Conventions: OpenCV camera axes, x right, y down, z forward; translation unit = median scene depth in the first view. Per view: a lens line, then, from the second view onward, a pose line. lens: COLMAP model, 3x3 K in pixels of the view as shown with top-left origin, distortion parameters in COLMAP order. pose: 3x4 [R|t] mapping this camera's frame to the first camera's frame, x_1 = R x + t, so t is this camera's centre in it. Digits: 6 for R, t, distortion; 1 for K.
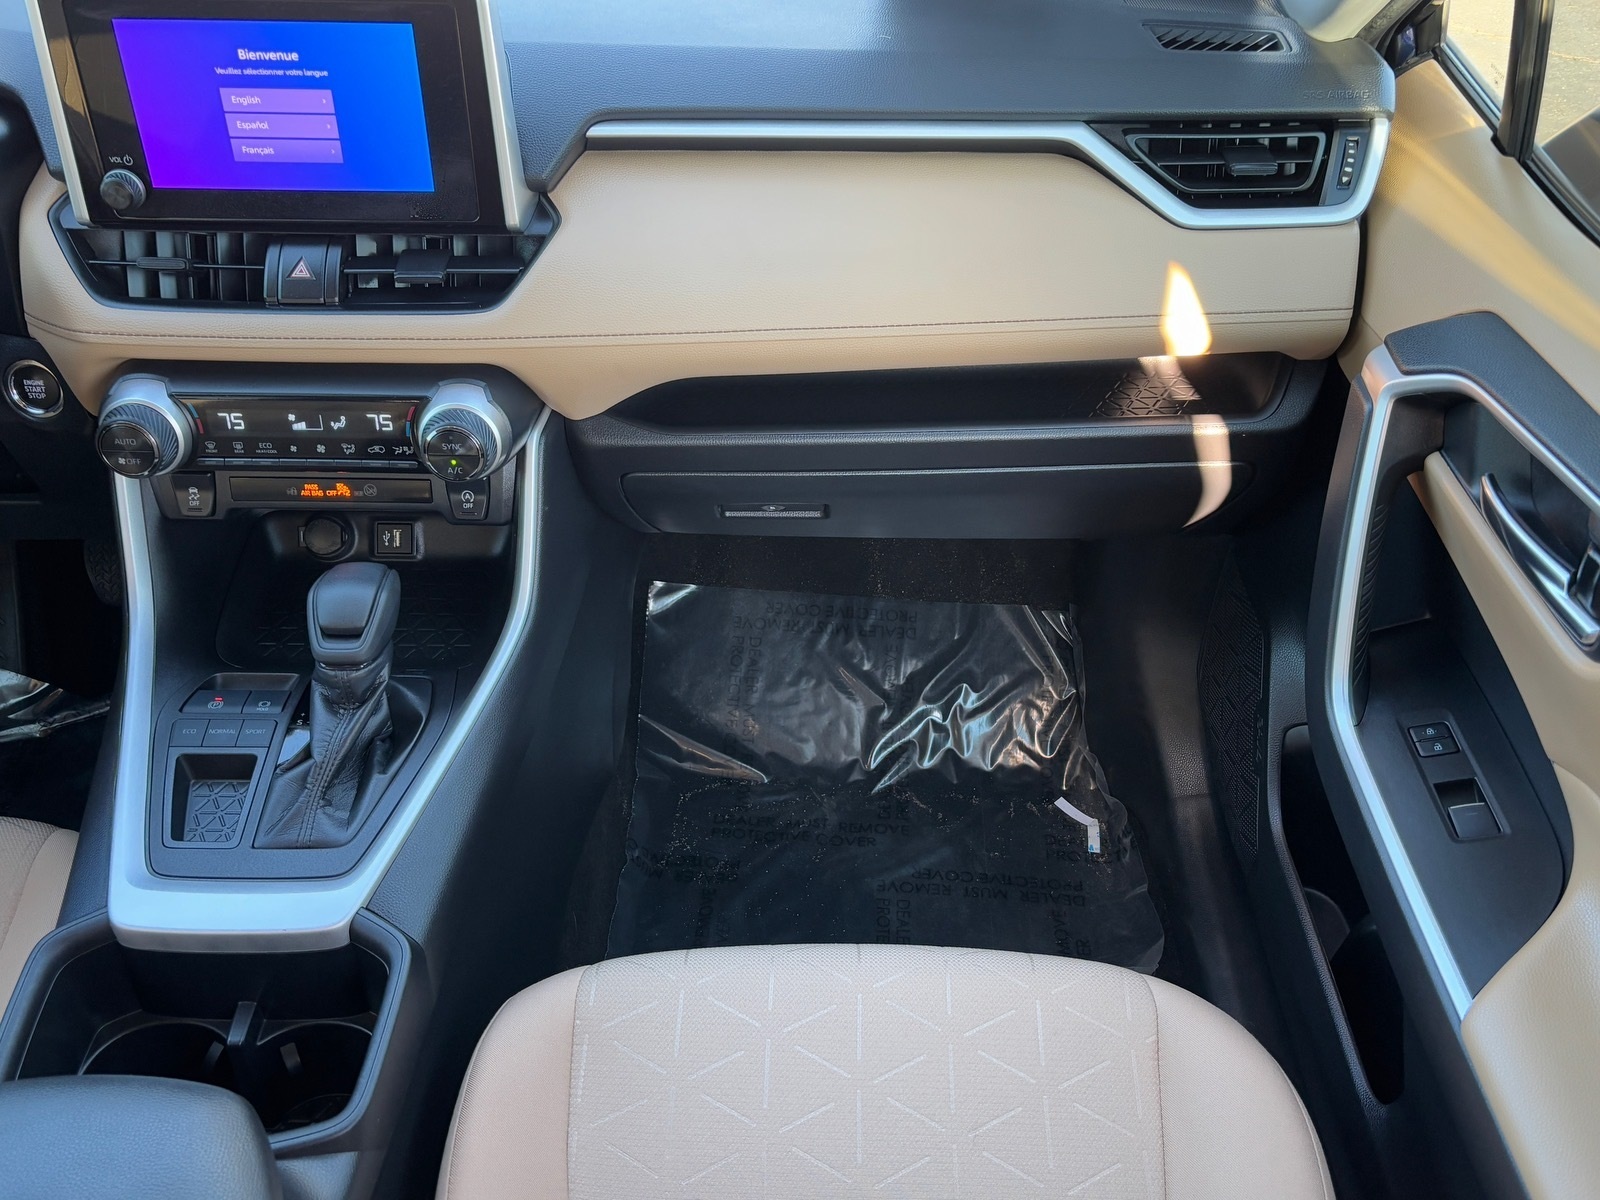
lens RADIAL K [[1438.5, 0, 819.3], [0, 1438.5, 611.0], [0, 0, 1]] dist [0.053655, -0.087615]
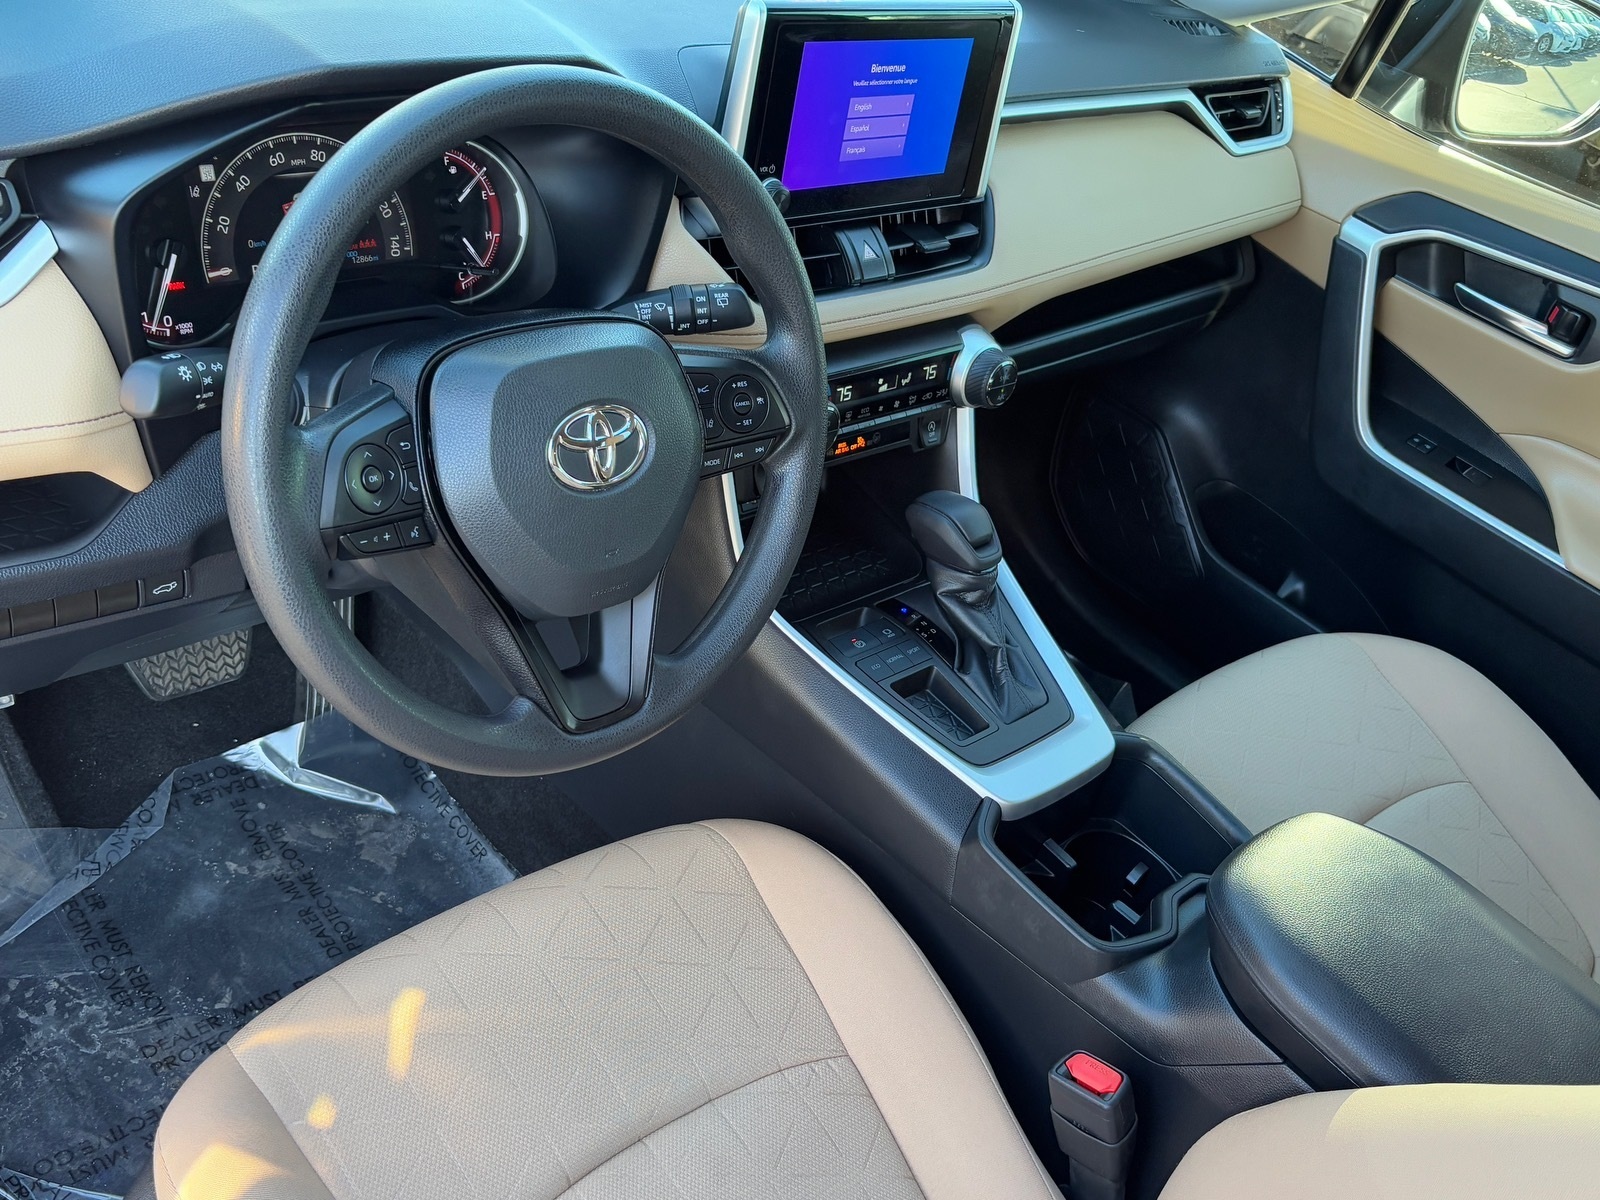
lens RADIAL K [[1520.6, 0, 804.7], [0, 1520.6, 623.4], [0, 0, 1]] dist [0.007697, 0.000000]
pose [[0.703568, -0.276692, 0.654549, -1.246903], [0.238275, 0.959617, 0.149532, -0.143079], [-0.669491, 0.050756, 0.741085, 0.151530]]
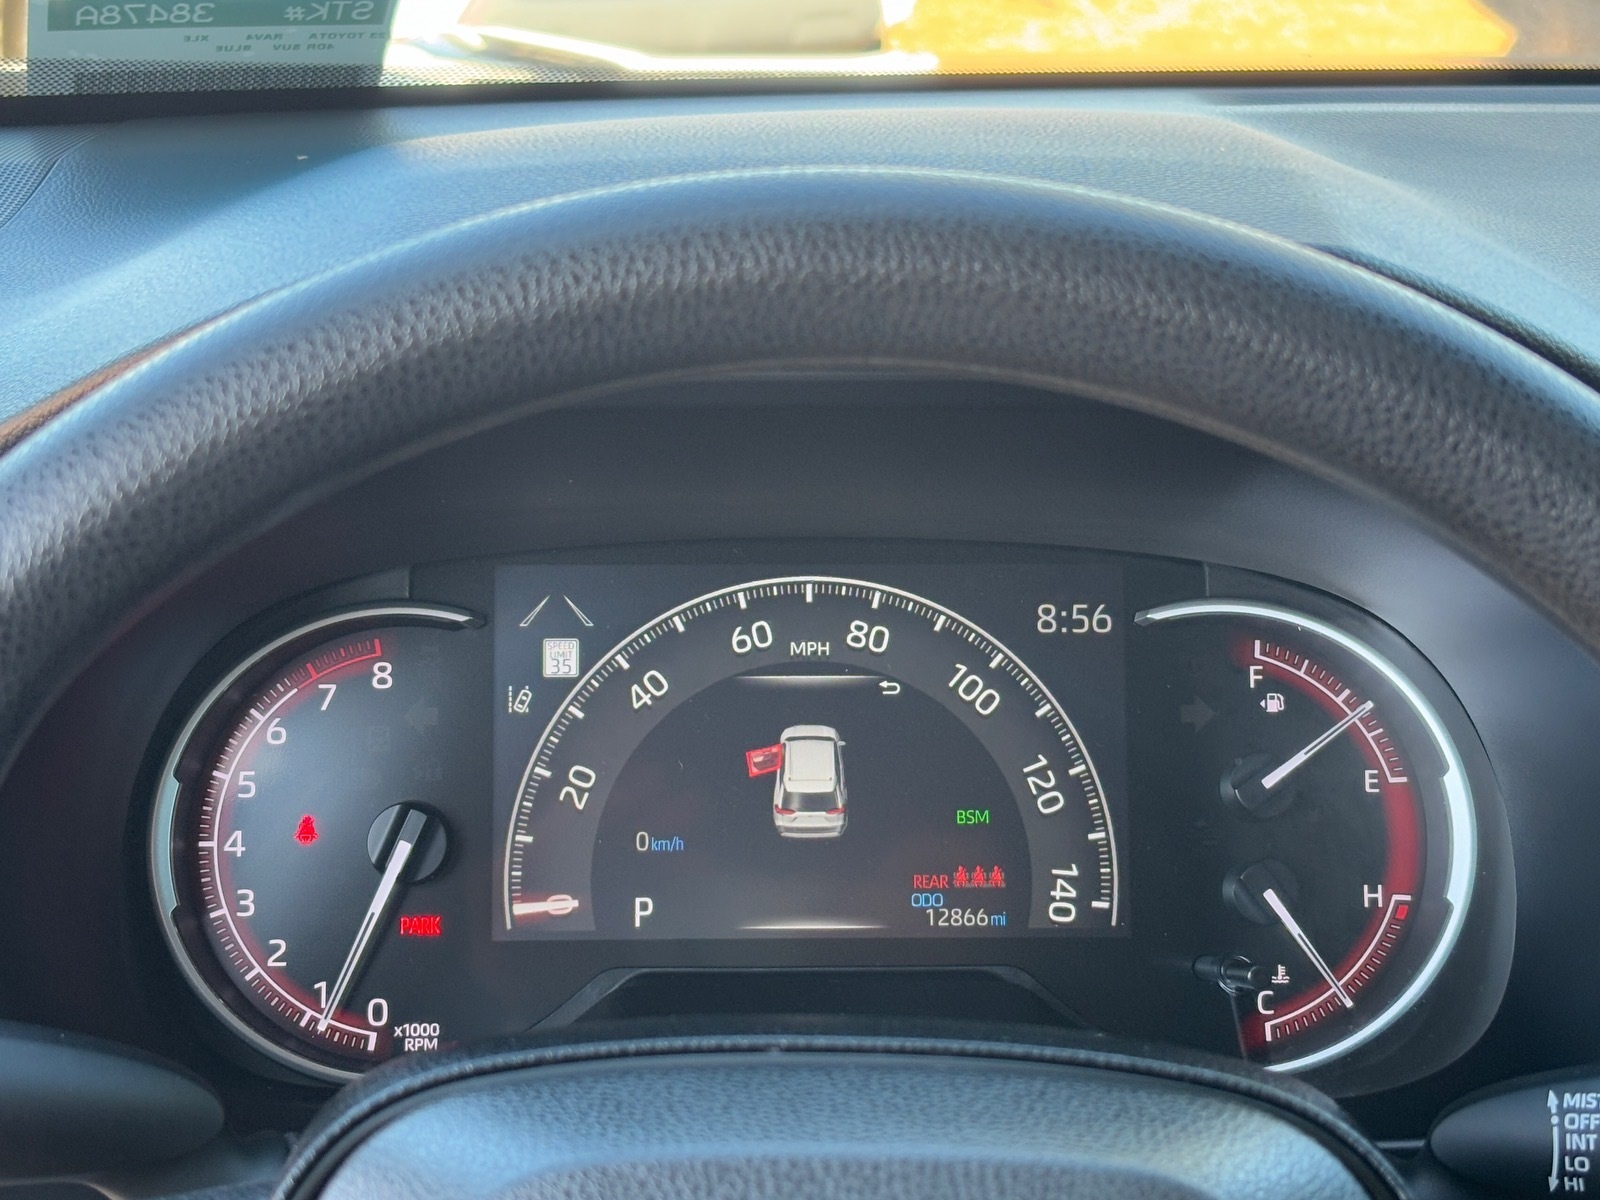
lens RADIAL K [[2881.2, 0, 776.3], [0, 2881.2, 606.8], [0, 0, 1]] dist [0.205267, 0.000000]
pose [[0.999451, -0.002878, 0.032998, -0.772452], [0.014664, 0.931713, -0.362900, -0.111819], [-0.029700, 0.363185, 0.931244, 0.426716]]
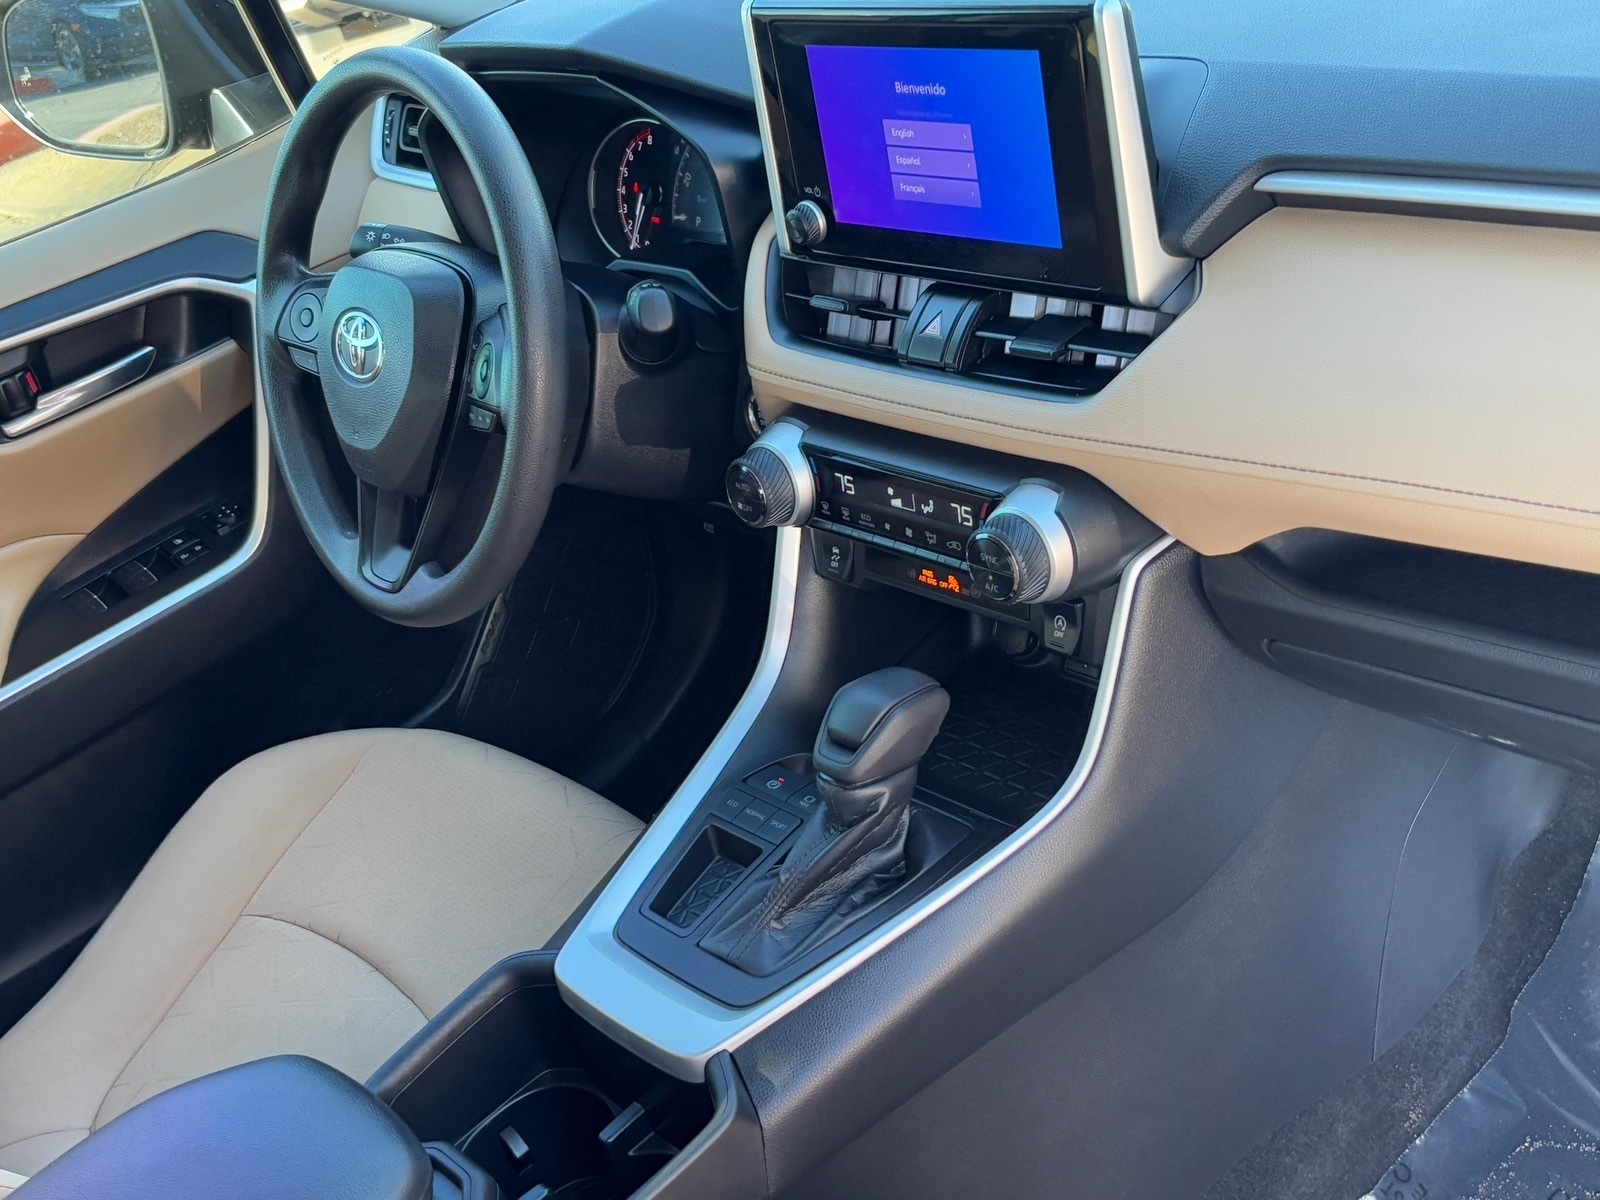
lens RADIAL K [[1952.5, 0, 798.0], [0, 1952.5, 613.9], [0, 0, 1]] dist [0.118512, 0.000000]
pose [[0.641221, 0.218147, -0.735695, 0.475452], [-0.250043, 0.965812, 0.068448, -0.128146], [0.725475, 0.140065, 0.673845, 0.179093]]
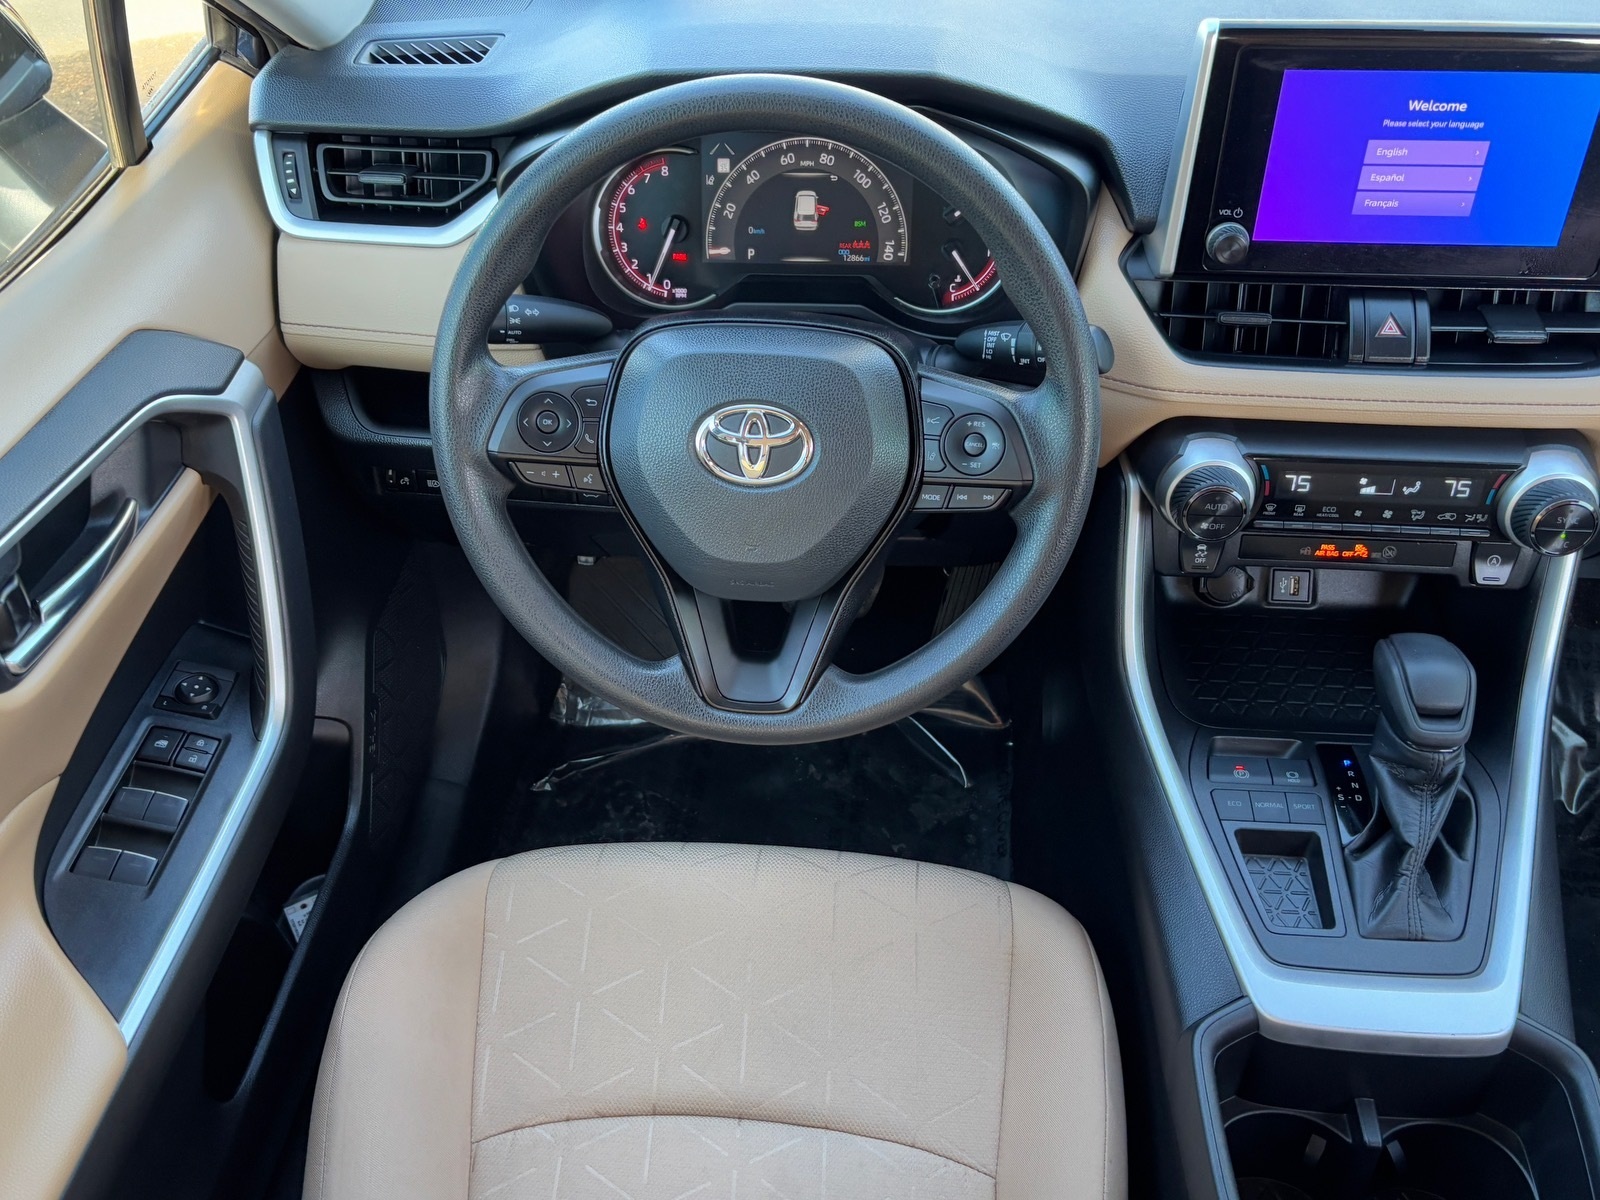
lens RADIAL K [[1438.5, 0, 797.0], [0, 1438.5, 598.7], [0, 0, 1]] dist [0.053655, -0.087615]
pose [[0.997347, 0.029810, -0.066413, -0.666731], [-0.027413, 0.998950, 0.036711, -0.081059], [0.067438, -0.034793, 0.997117, 0.023253]]
